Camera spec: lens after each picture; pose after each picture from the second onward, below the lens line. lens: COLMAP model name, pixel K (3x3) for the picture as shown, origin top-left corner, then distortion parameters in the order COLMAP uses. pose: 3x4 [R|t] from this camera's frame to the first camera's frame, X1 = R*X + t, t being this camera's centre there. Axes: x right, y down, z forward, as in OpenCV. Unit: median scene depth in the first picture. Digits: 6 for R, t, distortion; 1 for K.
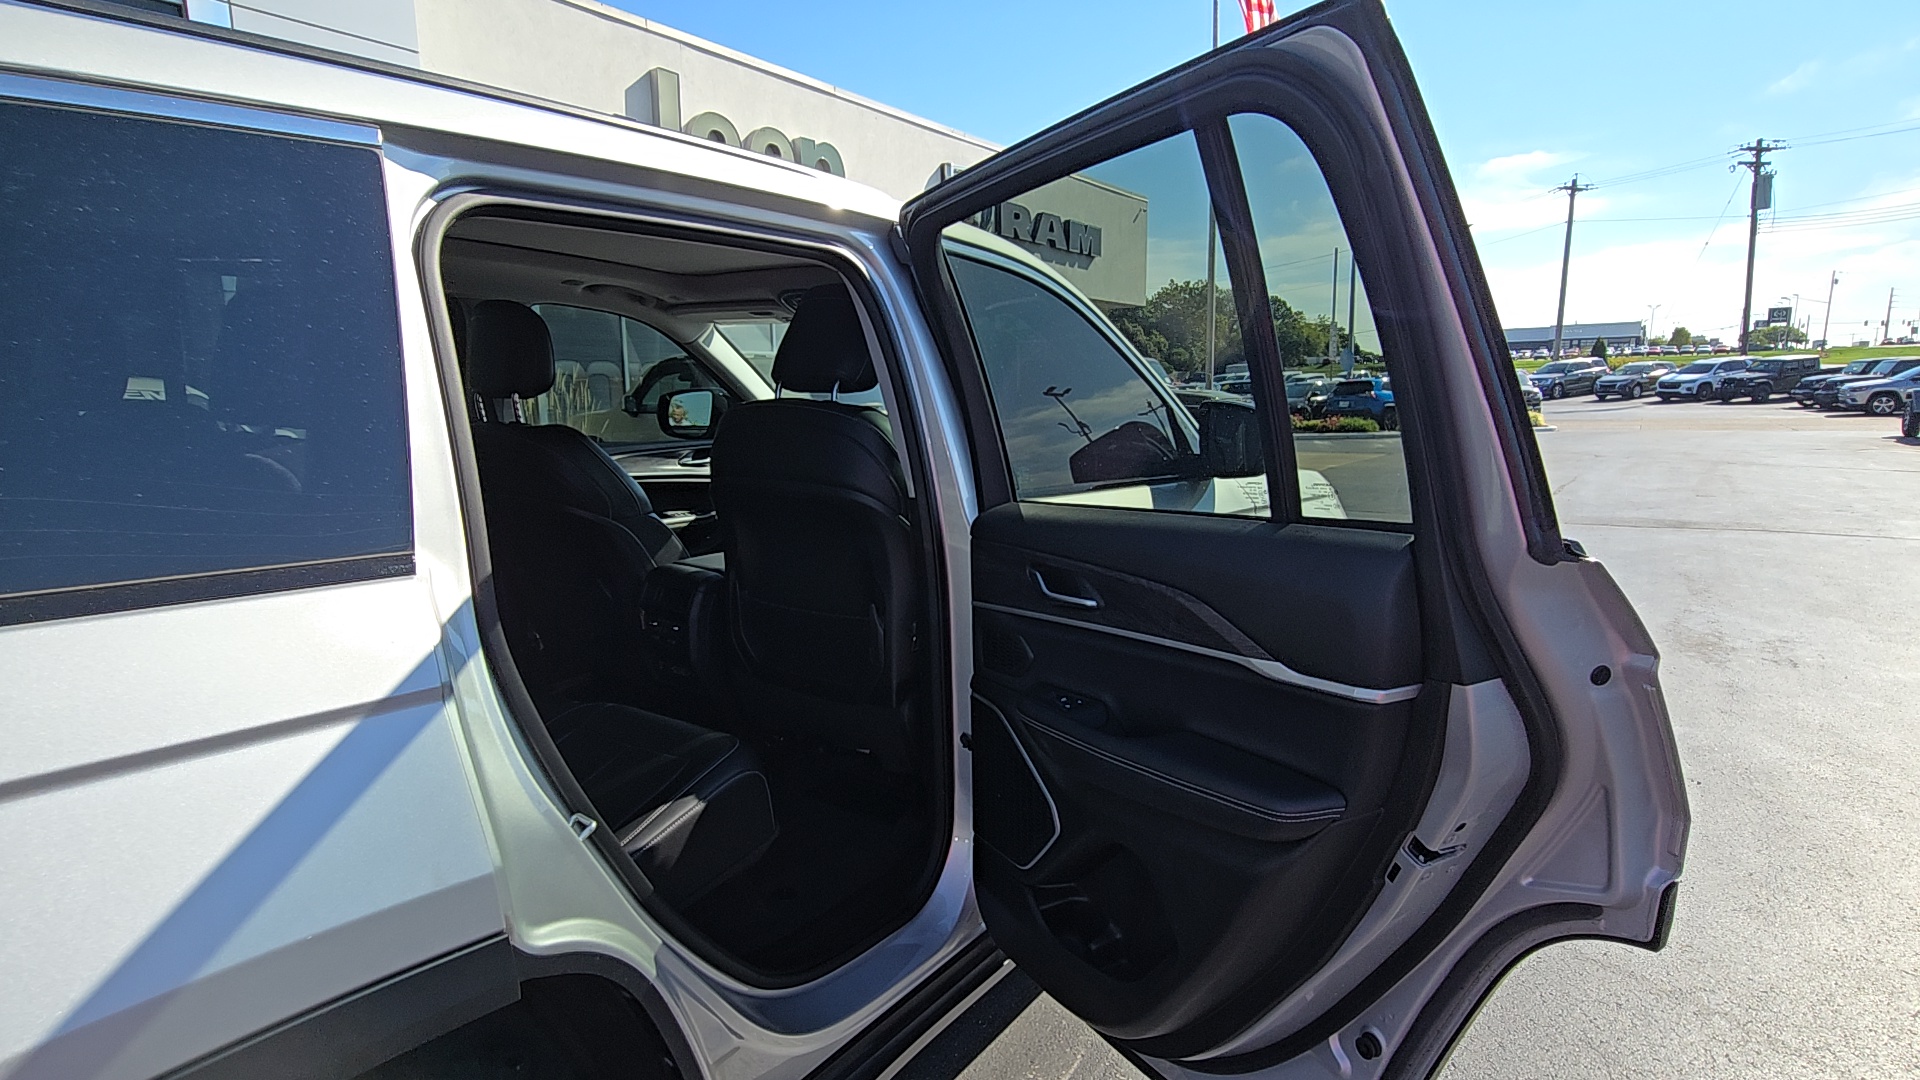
lens RADIAL K [[966.1, 0, 953.4], [0, 966.1, 549.5], [0, 0, 1]] dist [0.001385, -0.000988]
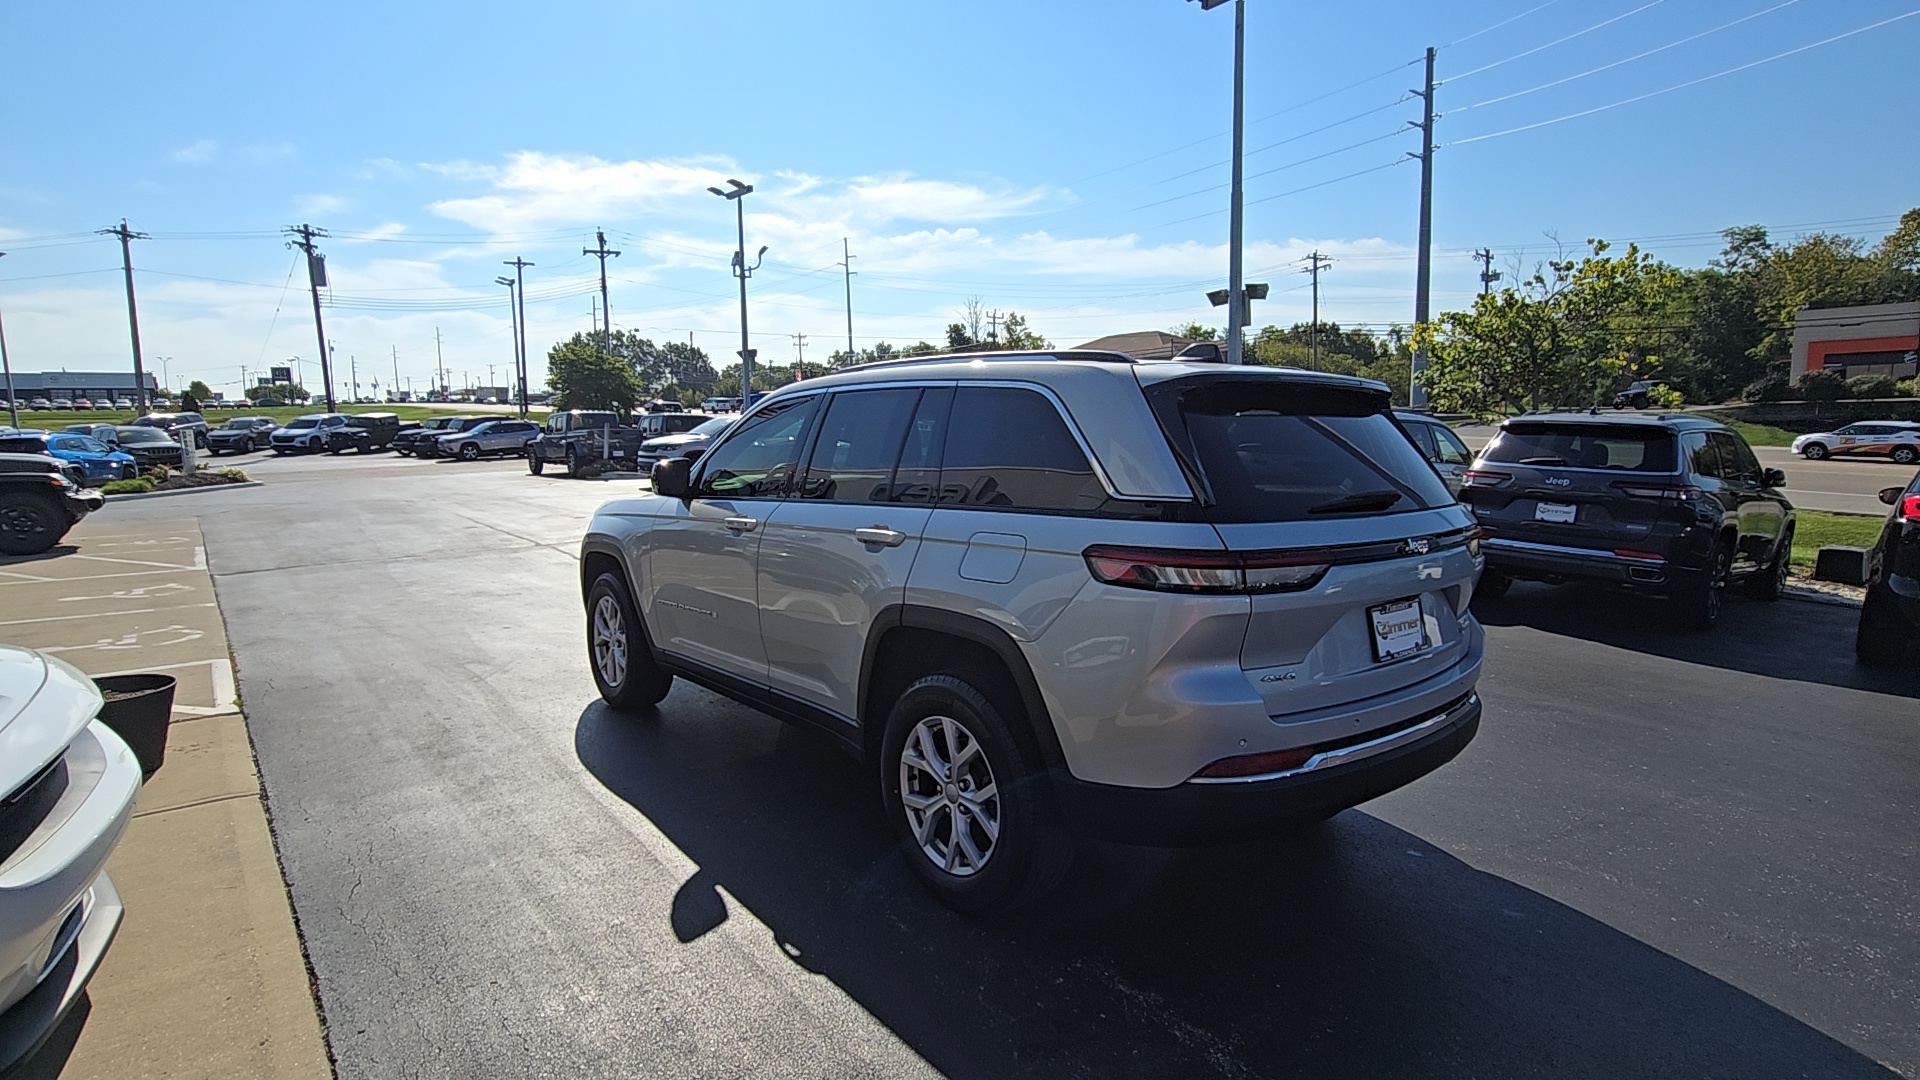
lens RADIAL K [[966.1, 0, 949.3], [0, 966.1, 546.6], [0, 0, 1]] dist [0.001385, -0.000988]
pose [[0.259170, -0.116635, 0.958763, -0.117569], [0.170199, 0.982662, 0.073534, -0.006376], [-0.950717, 0.144123, 0.274528, 0.022437]]
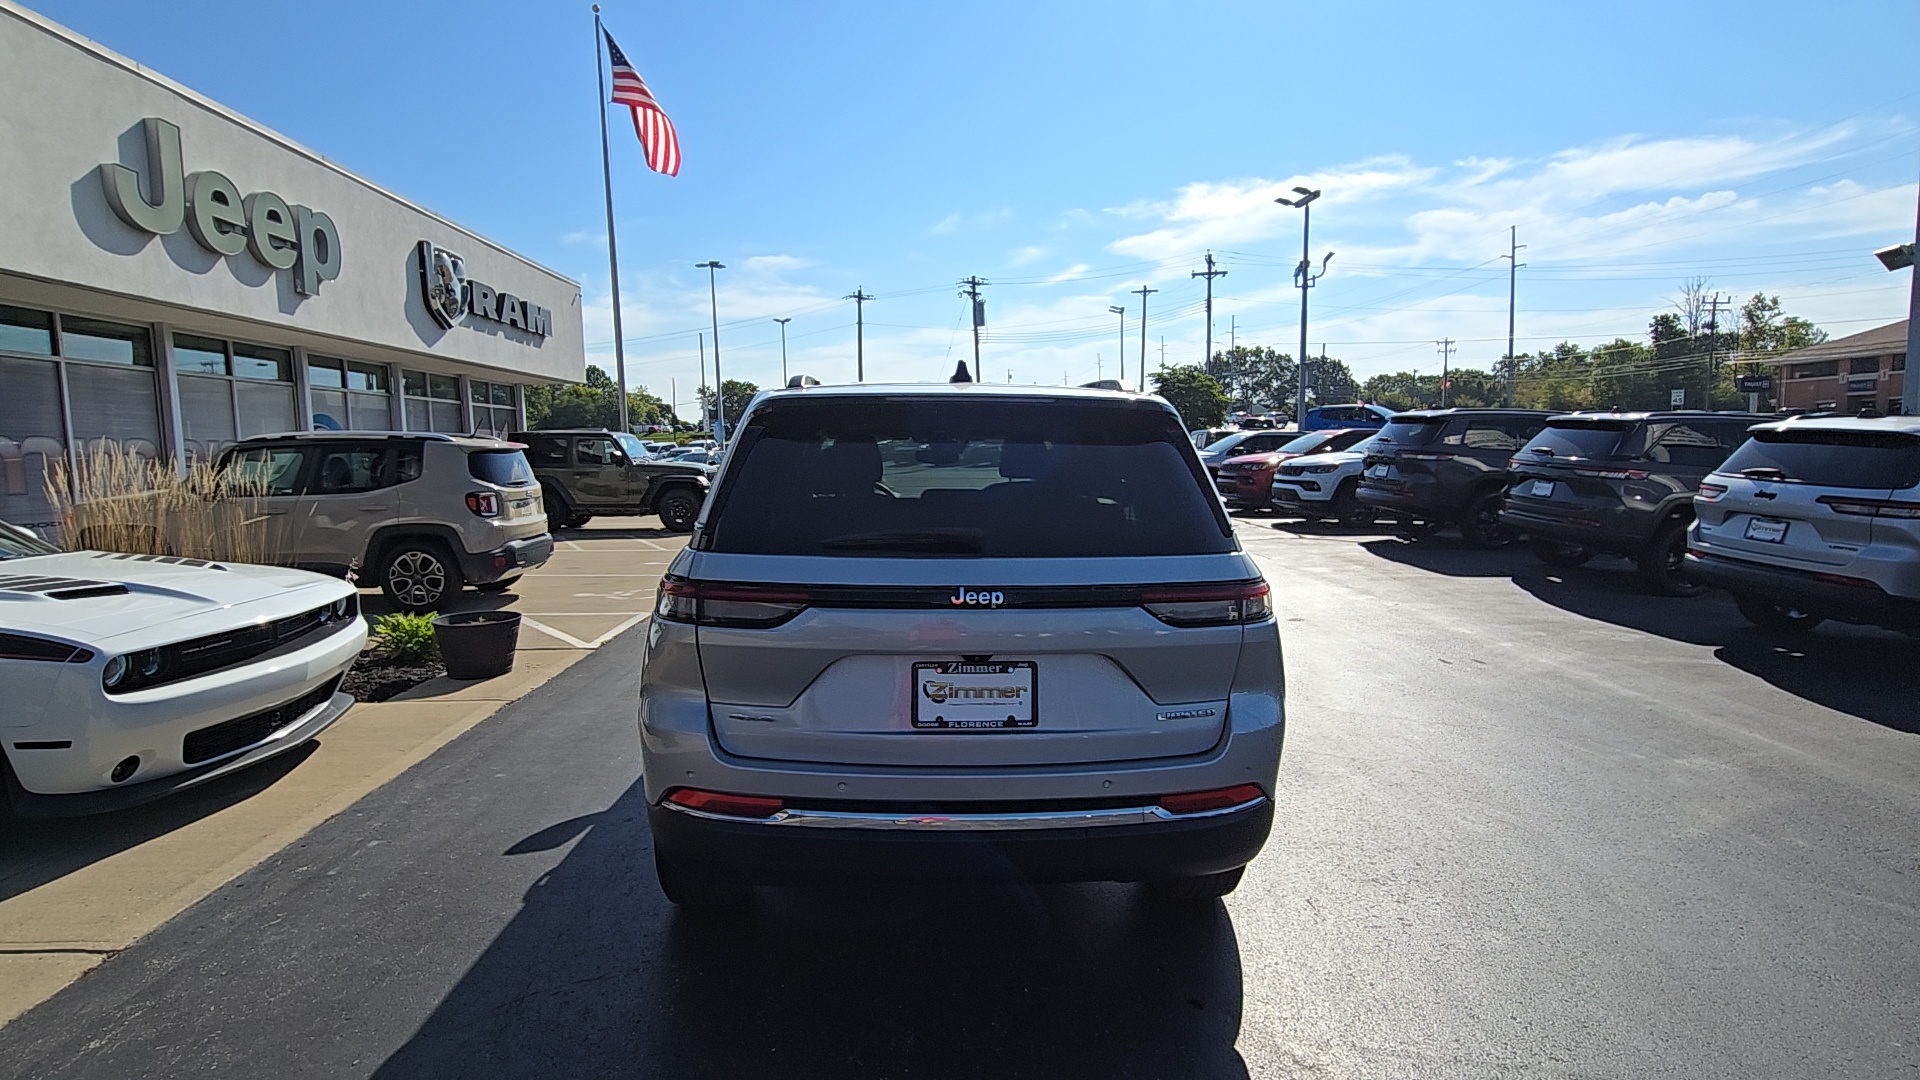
lens RADIAL K [[966.1, 0, 951.3], [0, 966.1, 546.3], [0, 0, 1]] dist [0.001385, -0.000988]
pose [[0.782441, -0.064838, 0.619340, -0.080399], [0.108641, 0.993525, -0.033240, 0.002809], [-0.613175, 0.093294, 0.784419, -0.033244]]
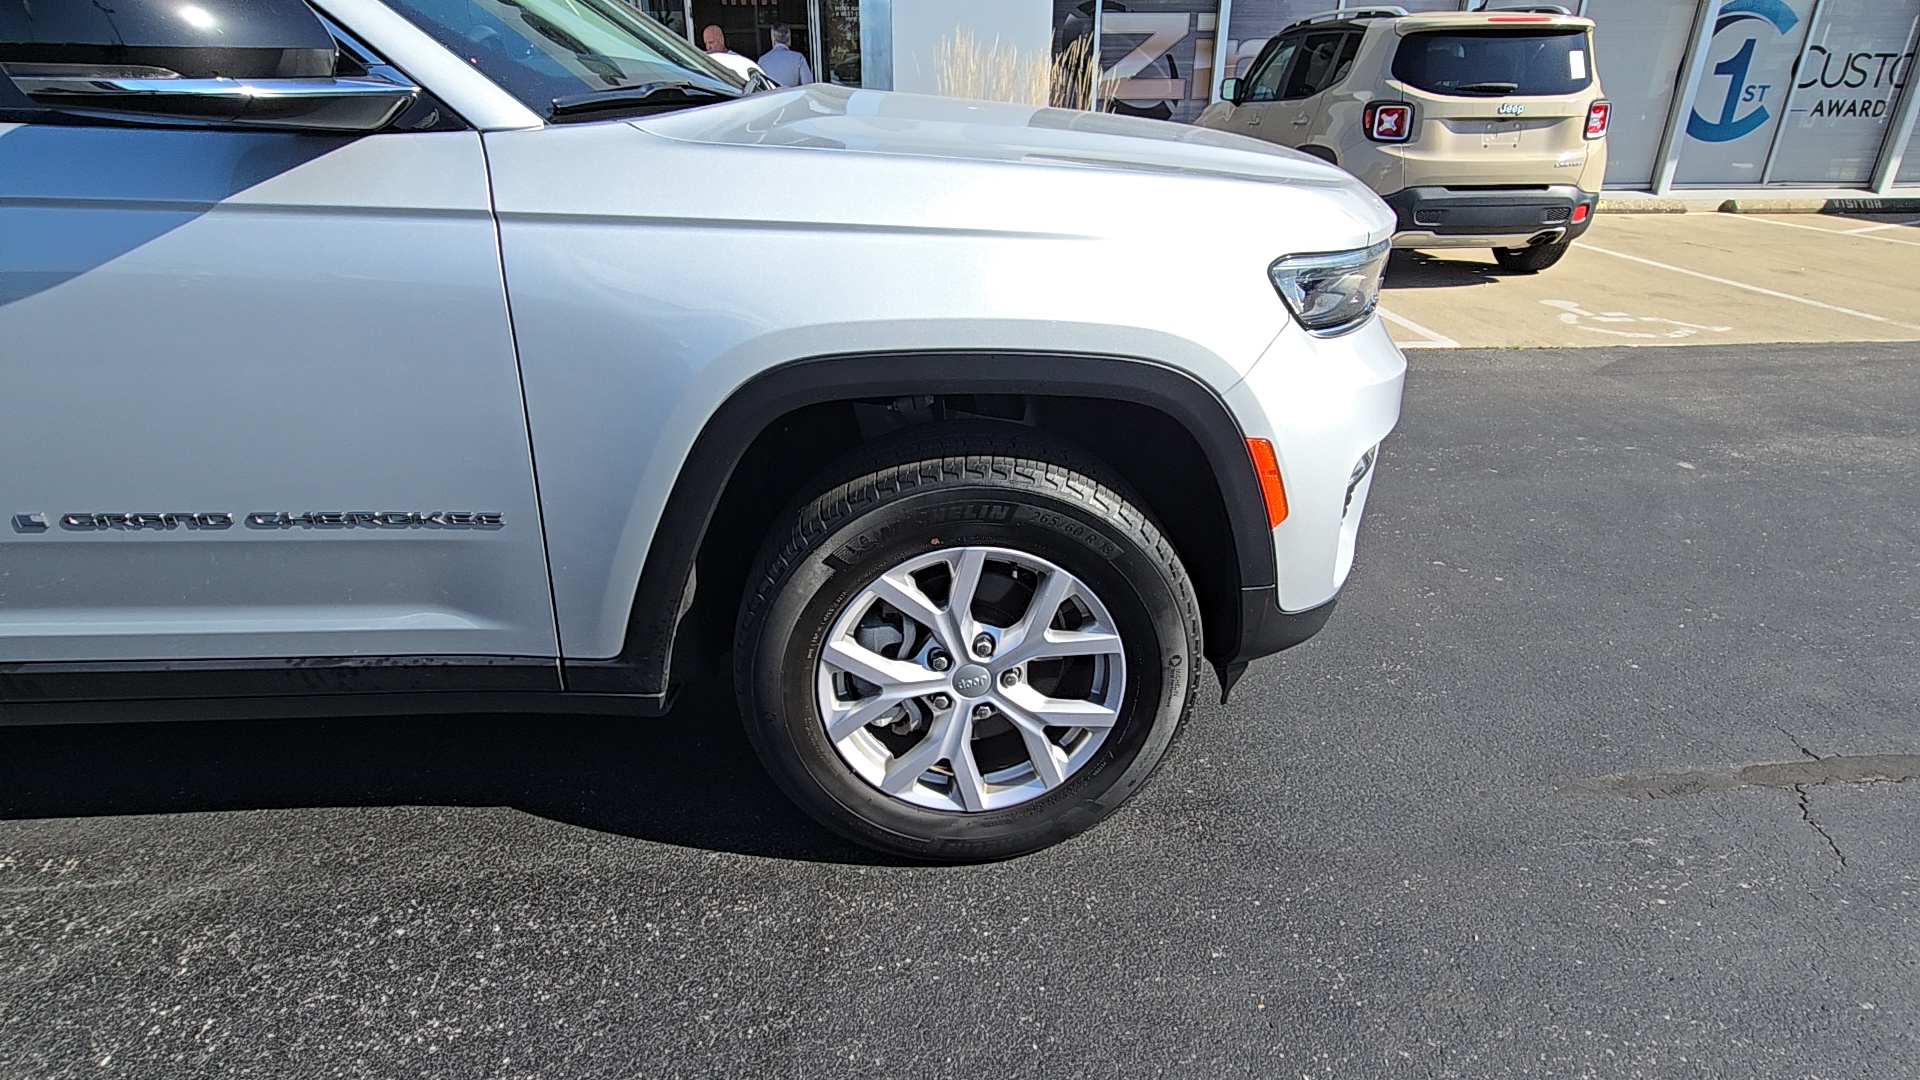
lens RADIAL K [[966.1, 0, 953.6], [0, 966.1, 539.4], [0, 0, 1]] dist [0.001385, -0.000988]
pose [[0.632896, 0.326980, -0.701803, 0.052101], [-0.129606, 0.938397, 0.320332, -0.004506], [0.763312, -0.111779, 0.636286, 0.052221]]
